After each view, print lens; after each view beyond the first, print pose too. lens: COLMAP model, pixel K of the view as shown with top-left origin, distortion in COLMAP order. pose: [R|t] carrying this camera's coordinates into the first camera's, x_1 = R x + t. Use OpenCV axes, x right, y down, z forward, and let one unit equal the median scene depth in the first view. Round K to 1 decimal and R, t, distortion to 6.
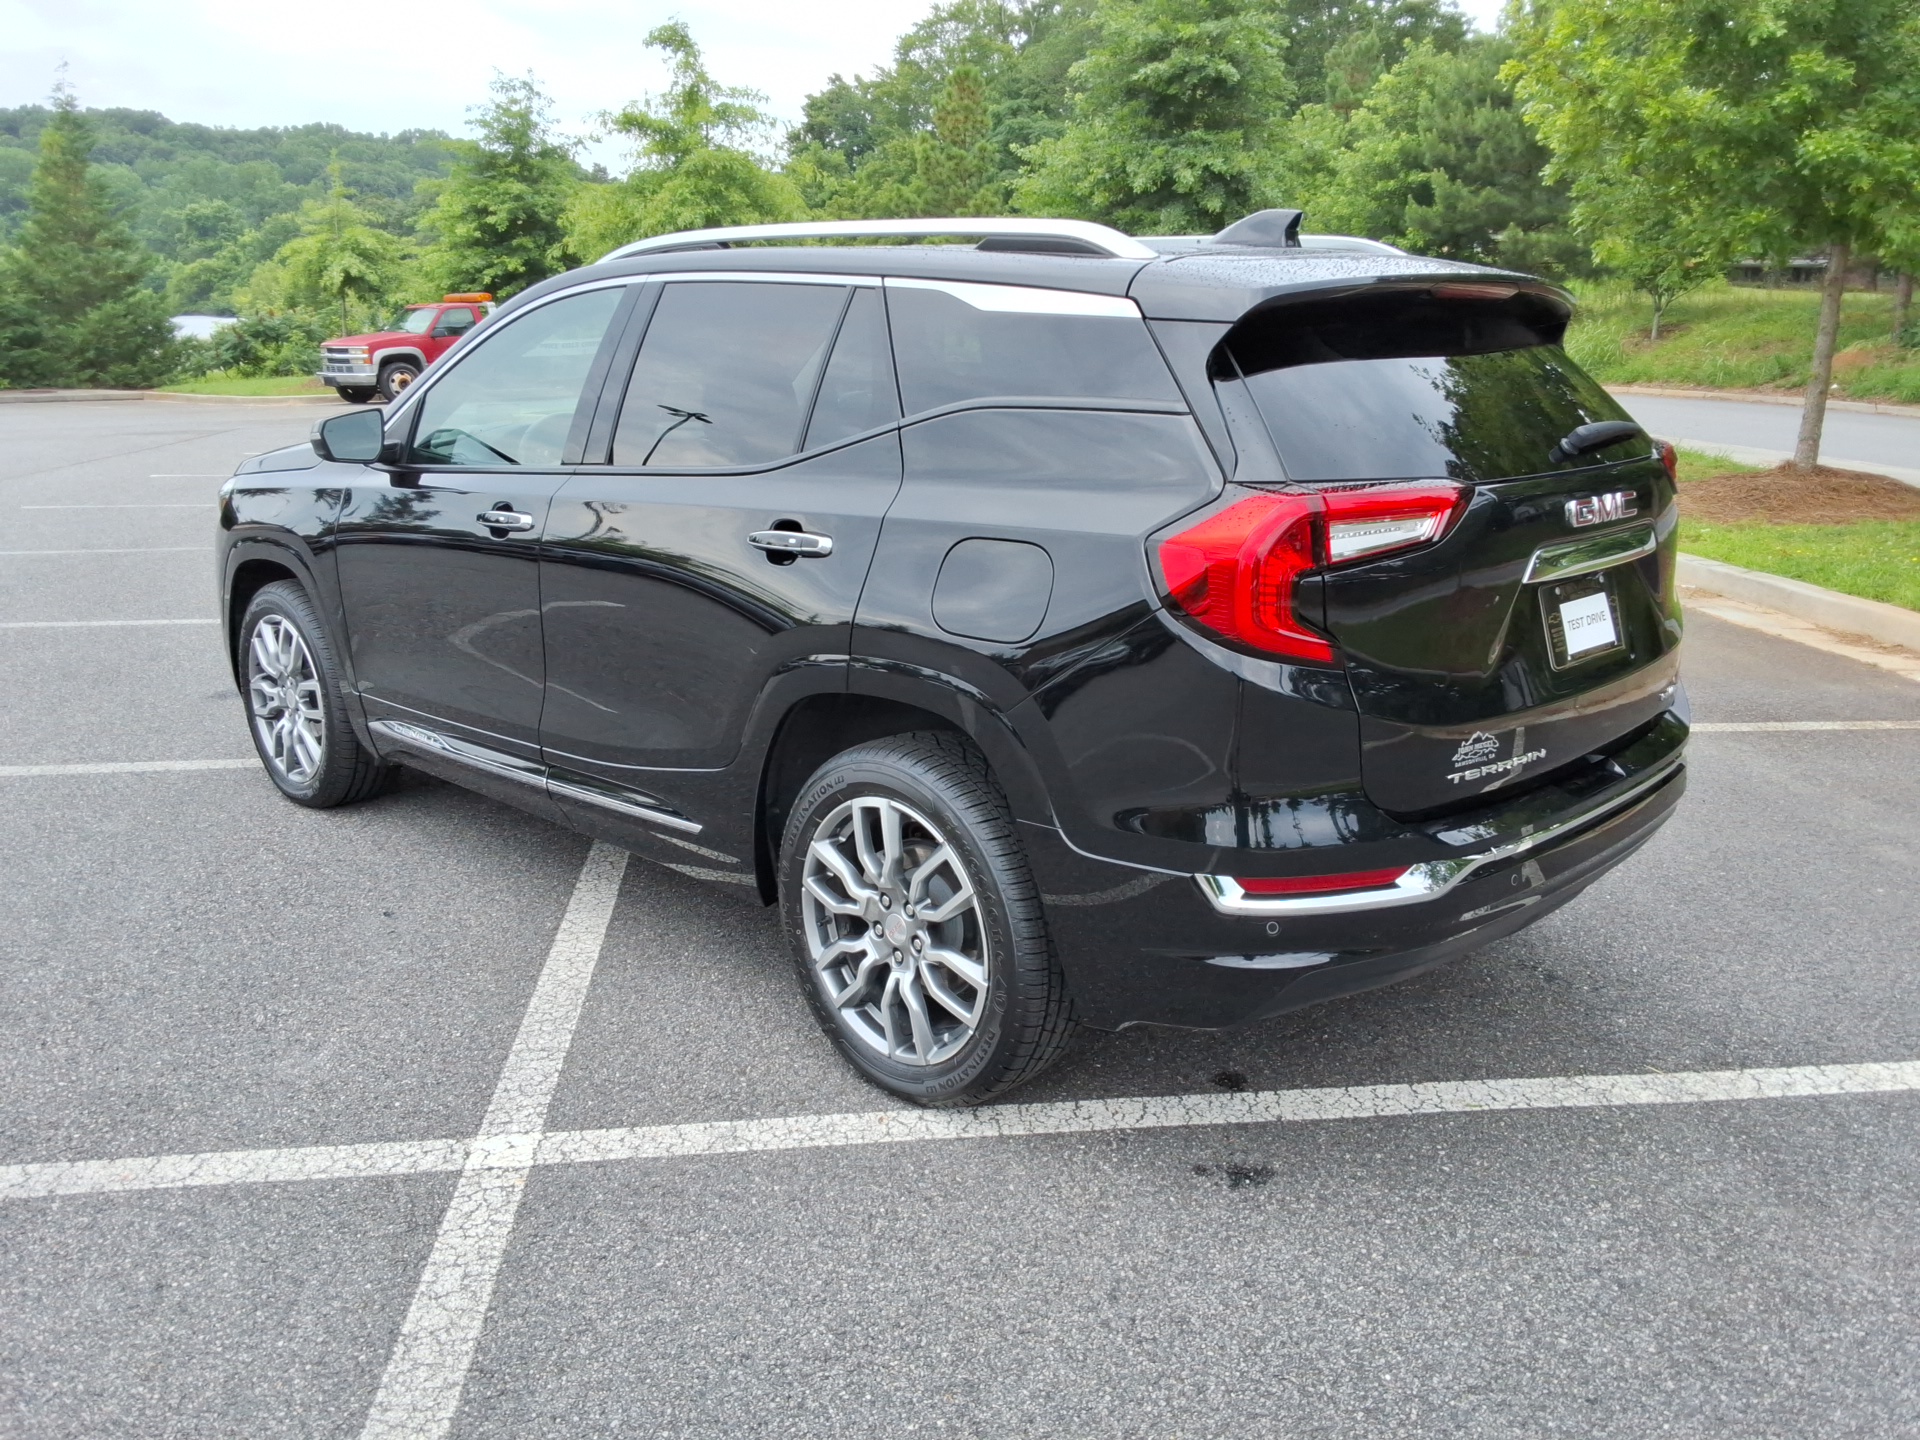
lens RADIAL K [[1541.2, 0, 971.6], [0, 1541.2, 701.8], [0, 0, 1]] dist [0.115288, -0.185507]
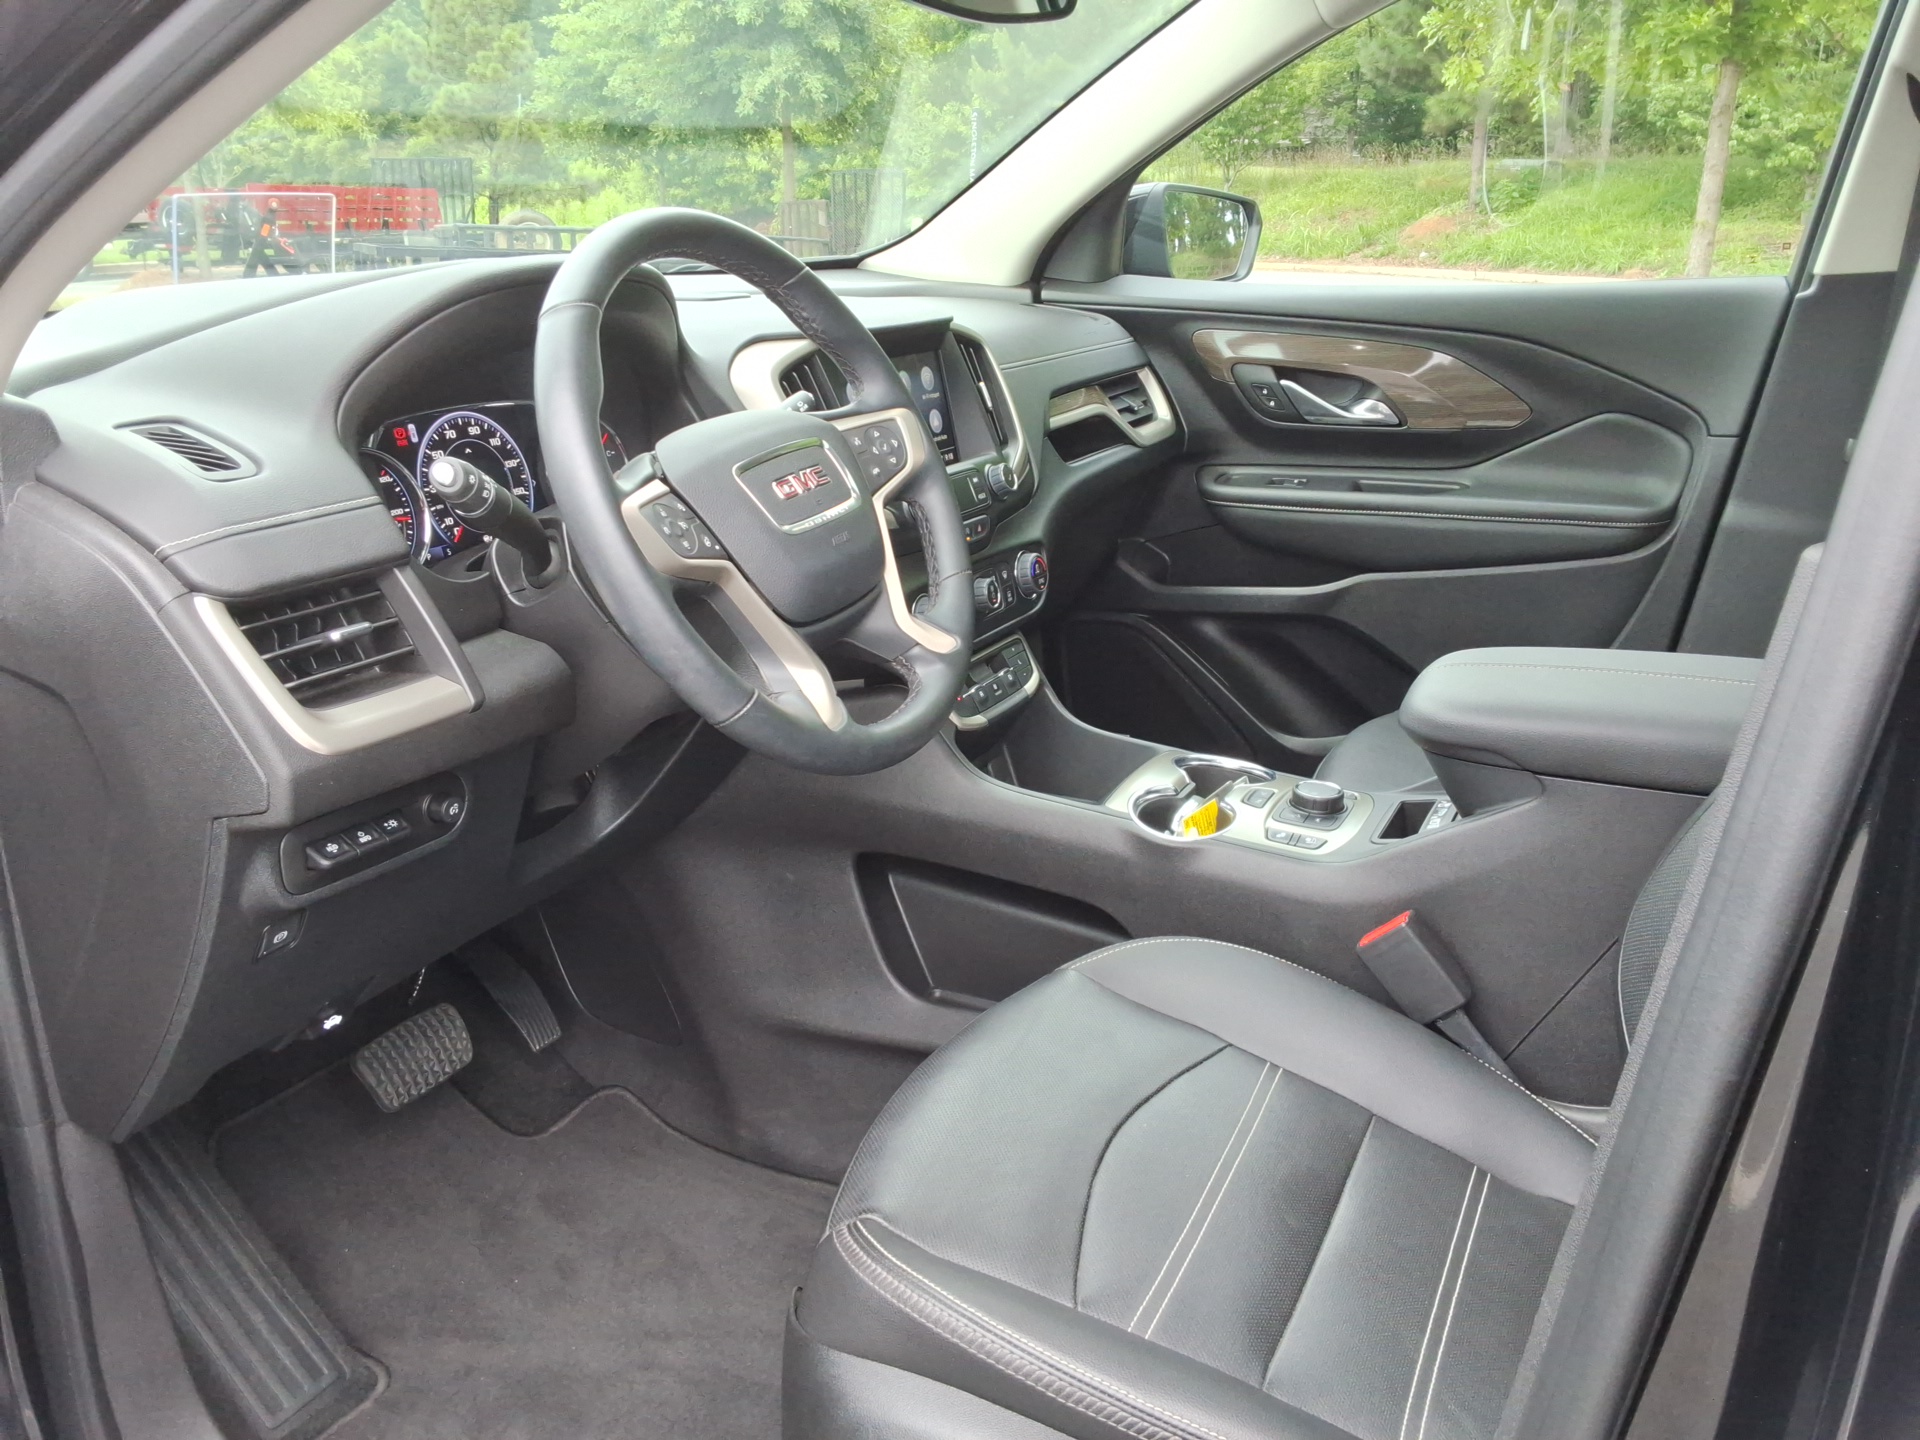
lens RADIAL K [[1528.9, 0, 962.9], [0, 1528.9, 681.4], [0, 0, 1]] dist [0.134838, -0.232166]
pose [[0.951832, -0.093747, 0.291937, -0.112055], [0.076409, 0.994598, 0.070264, -0.050591], [-0.296946, -0.044573, 0.953853, 0.299567]]
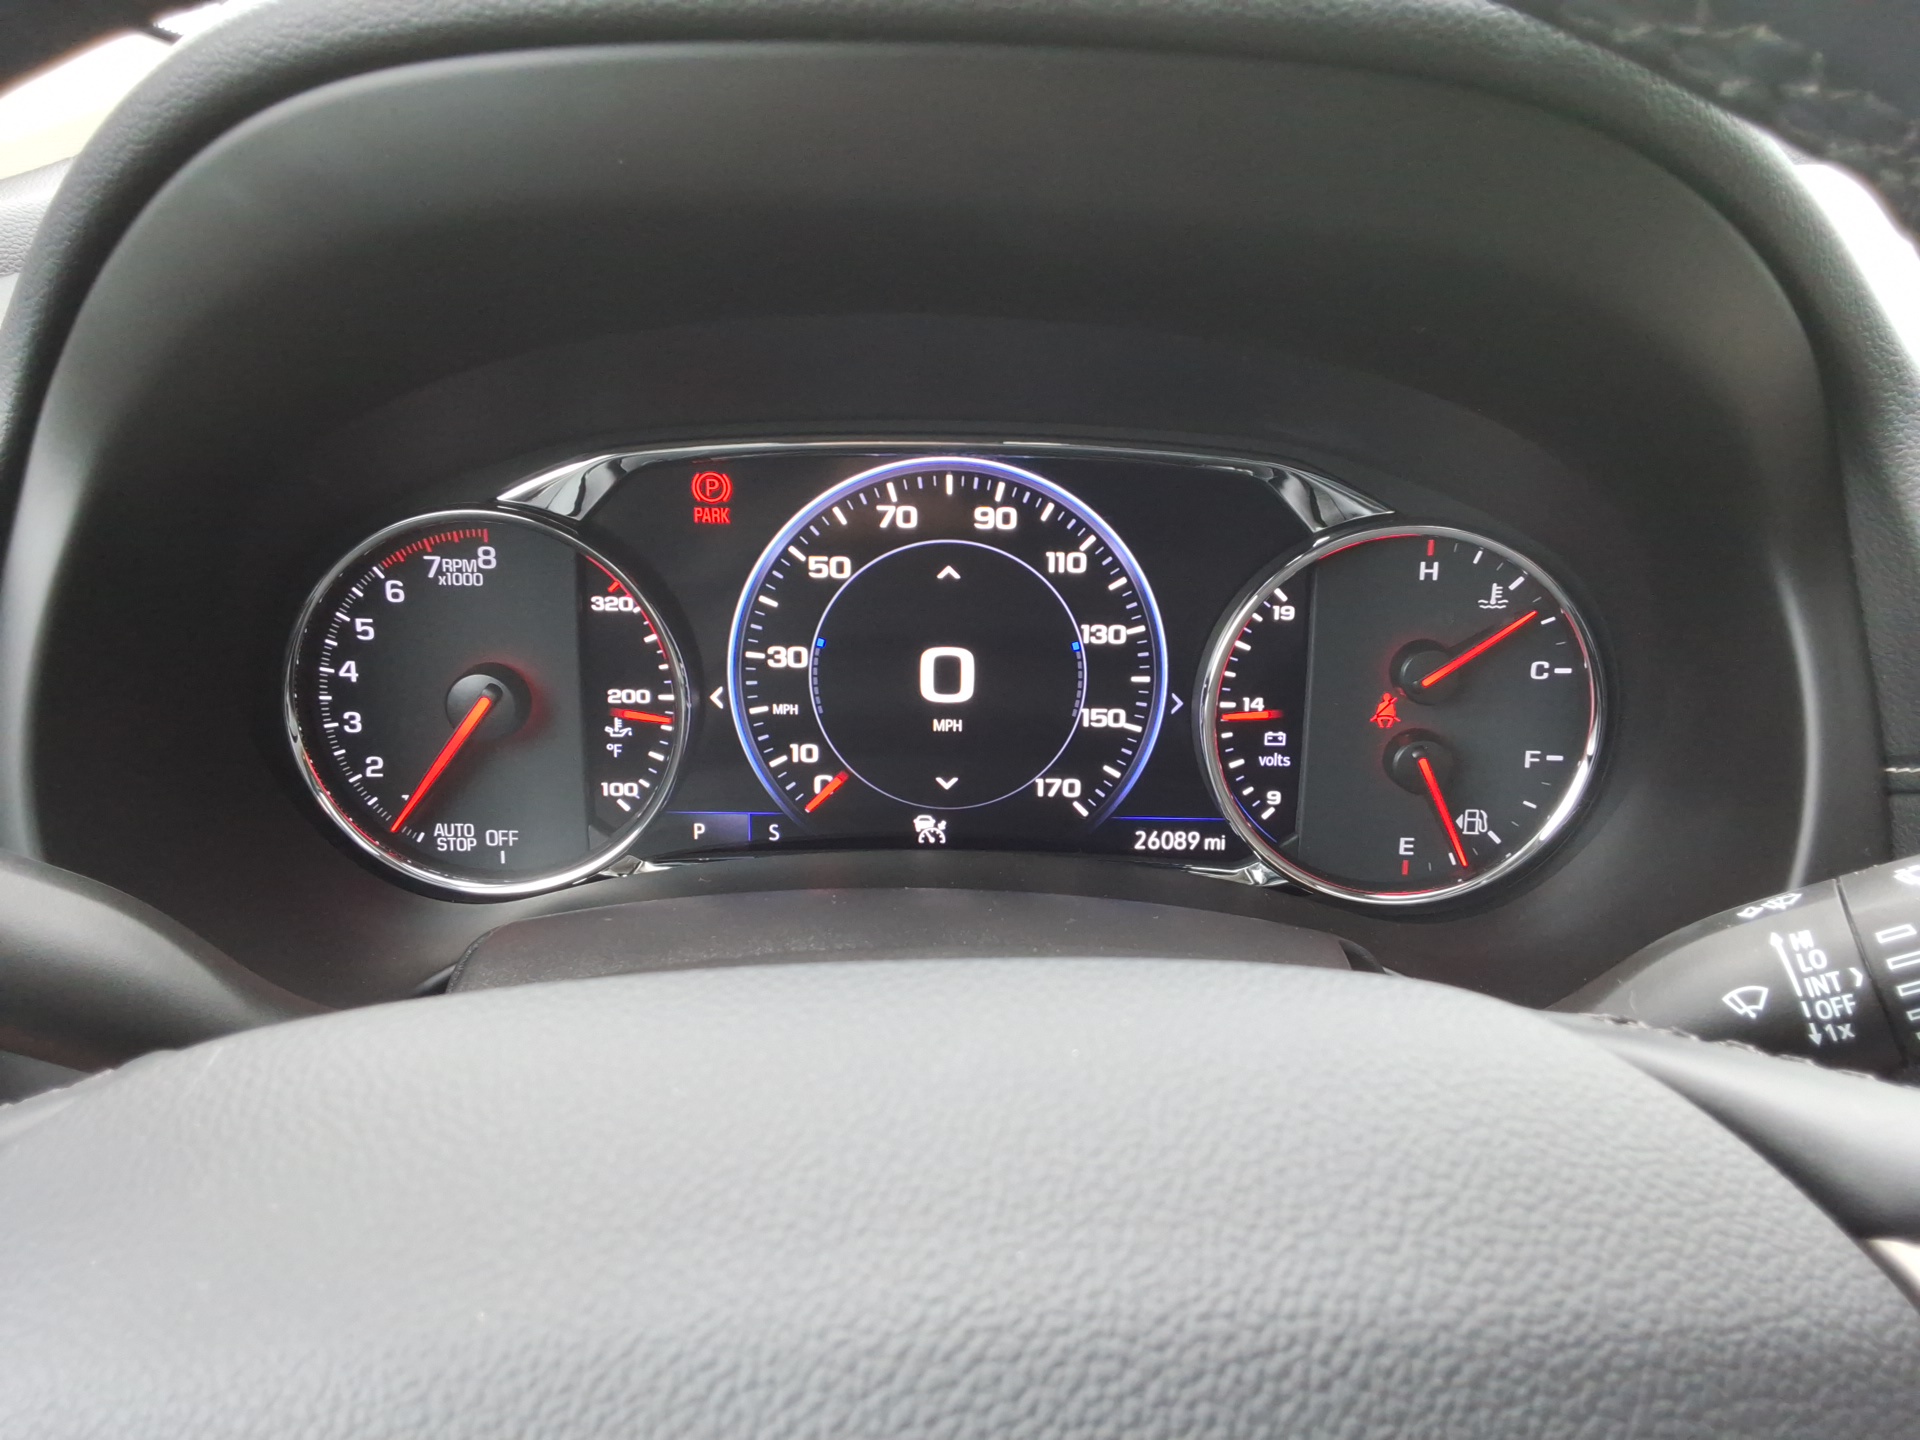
lens RADIAL K [[1559.4, 0, 957.8], [0, 1559.4, 679.0], [0, 0, 1]] dist [0.134391, -0.076201]
pose [[0.696126, 0.300031, -0.652219, -0.089919], [-0.181475, 0.952521, 0.244482, -0.066203], [0.694604, -0.051828, 0.717523, 0.377018]]
